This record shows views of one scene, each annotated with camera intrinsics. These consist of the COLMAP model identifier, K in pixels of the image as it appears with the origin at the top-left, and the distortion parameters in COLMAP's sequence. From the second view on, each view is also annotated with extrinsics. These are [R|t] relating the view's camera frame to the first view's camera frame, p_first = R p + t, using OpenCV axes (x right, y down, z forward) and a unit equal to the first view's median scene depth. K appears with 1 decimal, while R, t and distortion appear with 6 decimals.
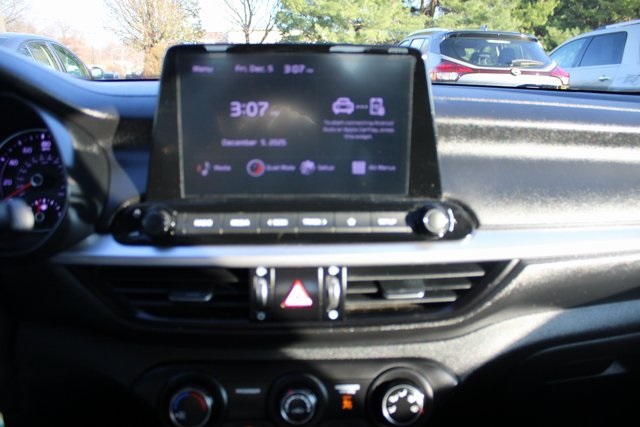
lens RADIAL K [[519.5, 0, 320.0], [0, 519.5, 213.5], [0, 0, 1]] dist [-0.154887, 0.137207]
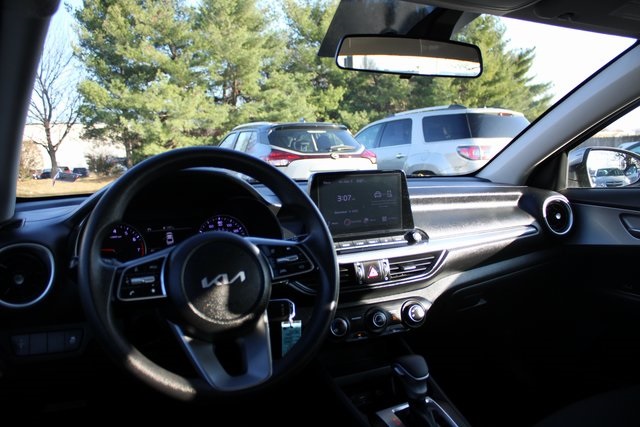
lens RADIAL K [[519.5, 0, 320.0], [0, 519.5, 213.5], [0, 0, 1]] dist [-0.154887, 0.137207]
pose [[0.933970, -0.079045, 0.348499, -0.076519], [0.134710, 0.981161, -0.138478, 0.013365], [-0.330987, 0.176281, 0.927023, -0.084831]]
